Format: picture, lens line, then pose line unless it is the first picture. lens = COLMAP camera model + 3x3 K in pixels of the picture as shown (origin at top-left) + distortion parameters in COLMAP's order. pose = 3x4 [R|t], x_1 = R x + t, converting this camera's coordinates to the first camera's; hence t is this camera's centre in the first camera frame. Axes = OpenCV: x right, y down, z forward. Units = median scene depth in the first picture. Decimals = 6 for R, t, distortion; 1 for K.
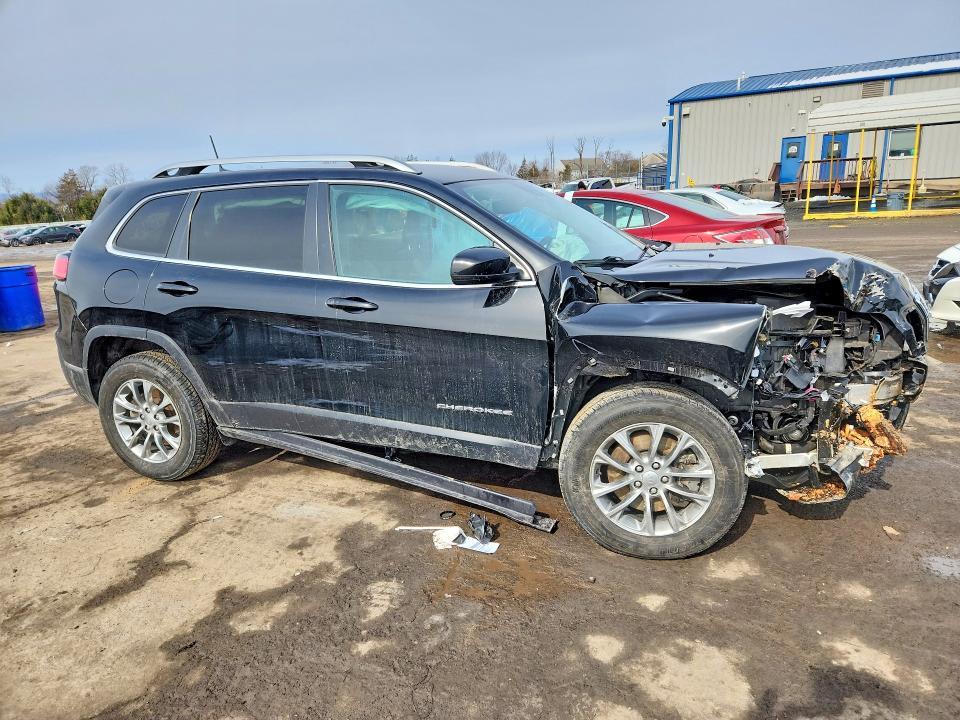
lens RADIAL K [[632.5, 0, 488.4], [0, 632.5, 359.8], [0, 0, 1]] dist [0.071225, -0.058572]
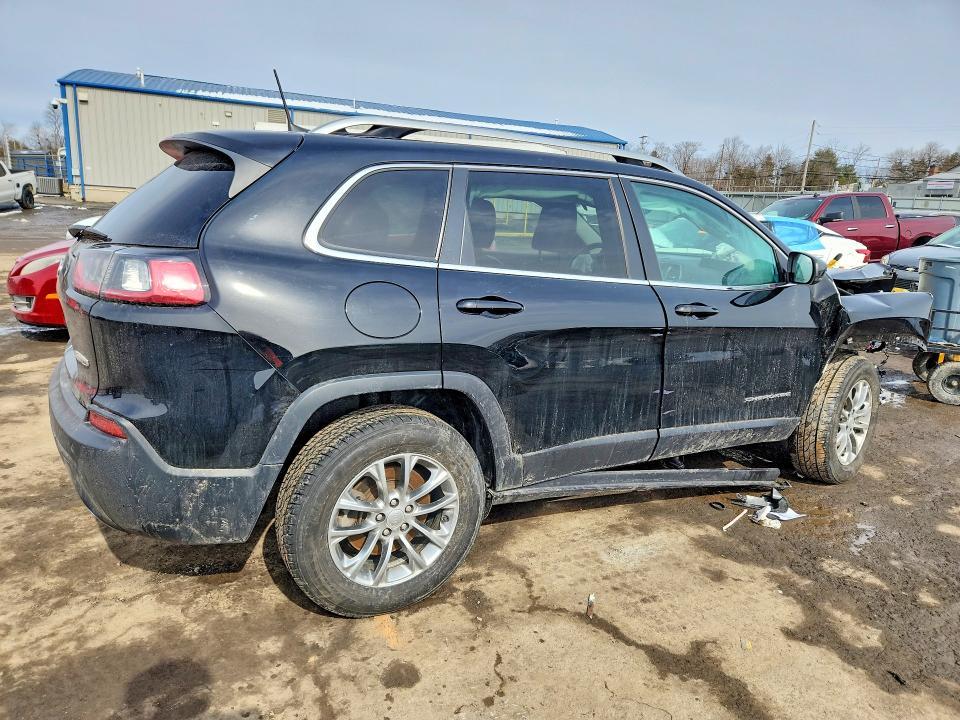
lens RADIAL K [[632.5, 0, 488.4], [0, 632.5, 359.8], [0, 0, 1]] dist [0.071225, -0.058572]
pose [[0.615506, -0.111895, 0.780149, -1.047150], [0.121234, 0.991531, 0.046564, -0.086766], [-0.778752, 0.065920, 0.623859, 0.589146]]
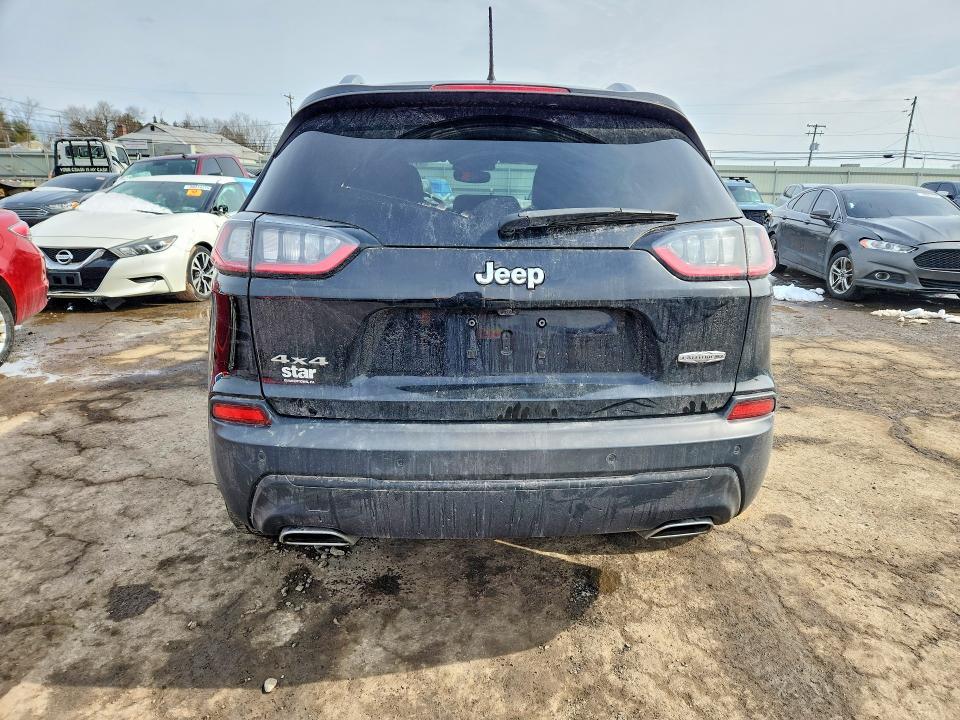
lens RADIAL K [[632.5, 0, 488.4], [0, 632.5, 359.8], [0, 0, 1]] dist [0.071225, -0.058572]
pose [[-0.408705, -0.195333, 0.891518, -1.206182], [0.231956, 0.922522, 0.308464, -0.310739], [-0.882698, 0.332864, -0.331731, 1.612746]]
